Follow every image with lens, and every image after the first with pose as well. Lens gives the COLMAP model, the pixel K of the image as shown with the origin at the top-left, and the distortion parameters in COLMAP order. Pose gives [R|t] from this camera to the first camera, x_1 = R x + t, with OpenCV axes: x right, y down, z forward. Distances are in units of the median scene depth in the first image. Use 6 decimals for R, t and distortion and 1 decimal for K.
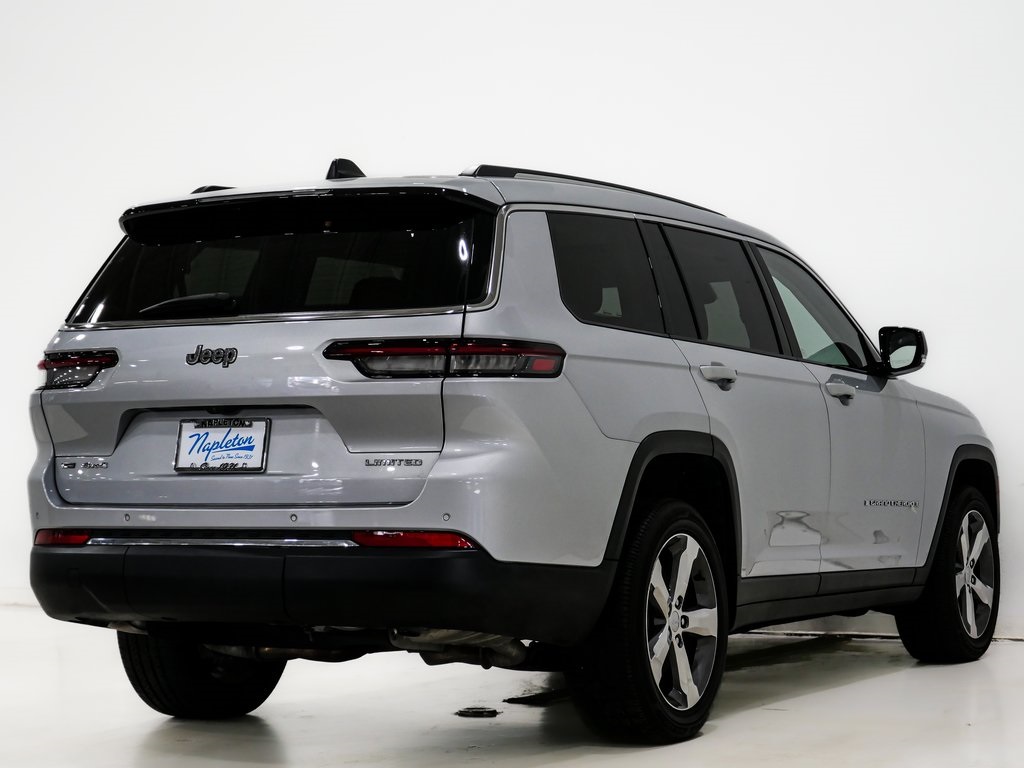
lens RADIAL K [[2263.9, 0, 514.9], [0, 2263.9, 389.0], [0, 0, 1]] dist [0.193925, 0.000000]
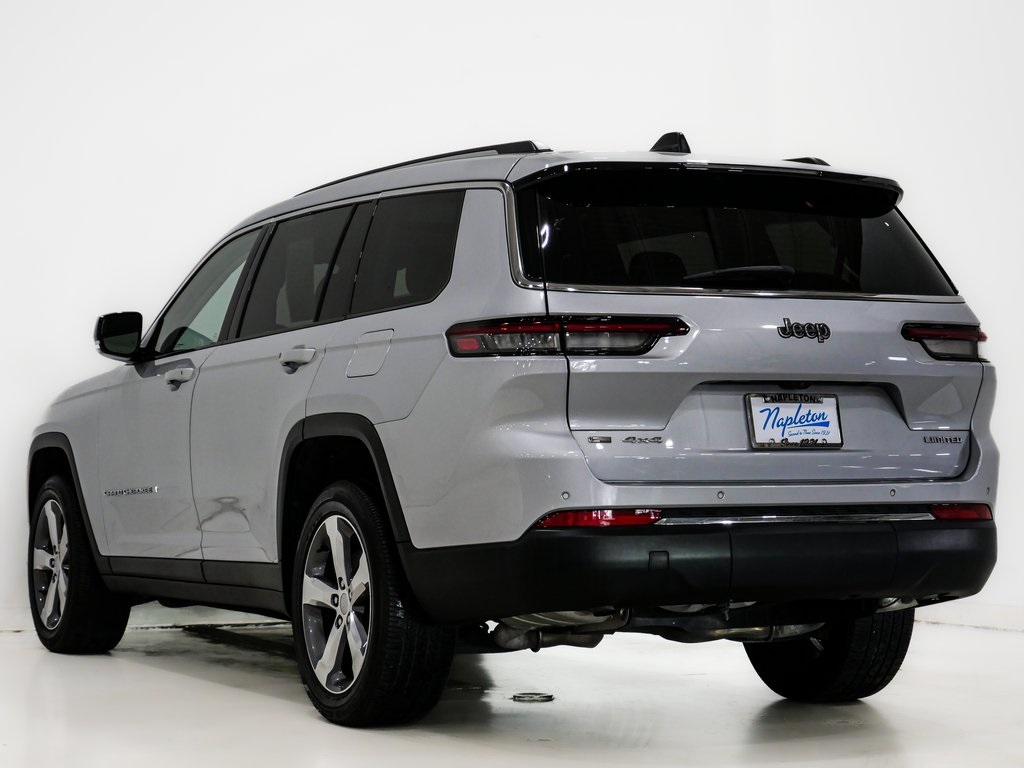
lens RADIAL K [[2332.4, 0, 515.8], [0, 2332.4, 382.3], [0, 0, 1]] dist [0.568843, 0.000000]
pose [[0.552228, 0.025647, 0.833298, -1.043861], [-0.024611, 0.999593, -0.014456, 0.025642], [-0.833330, -0.012526, 0.552634, 0.531833]]
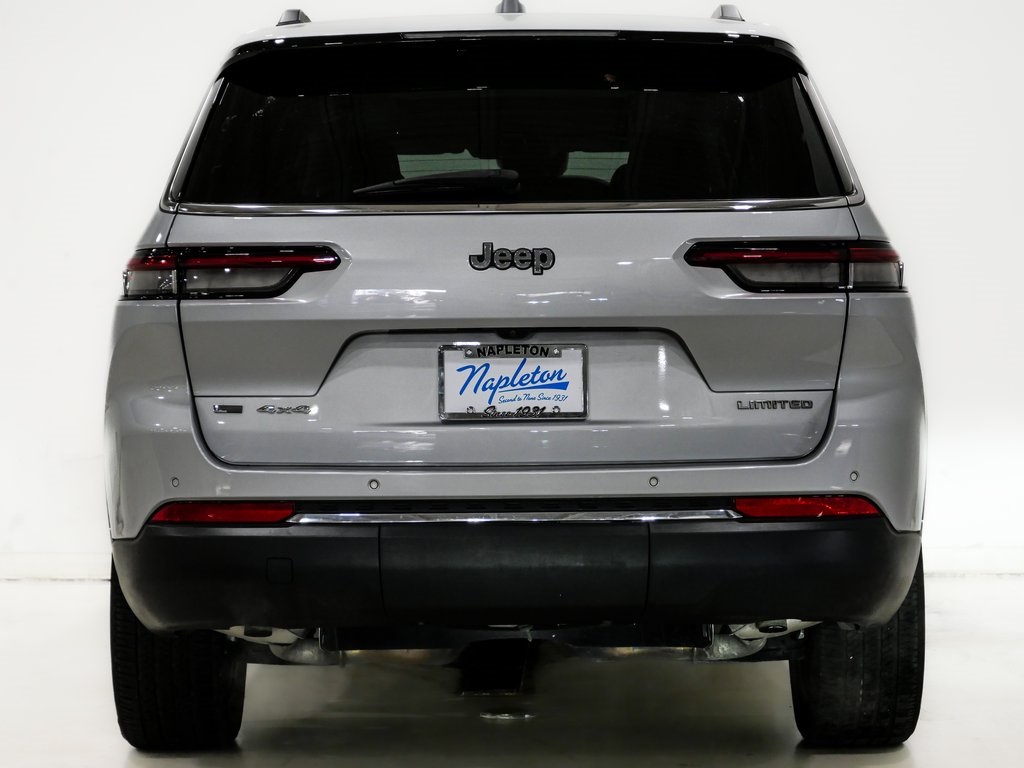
lens RADIAL K [[2754.8, 0, 508.4], [0, 2754.8, 379.8], [0, 0, 1]] dist [0.093722, 0.000000]
pose [[0.881646, 0.004044, 0.471894, -0.541163], [-0.011332, 0.999856, 0.012604, 0.012984], [-0.471775, -0.016460, 0.881565, 0.225399]]
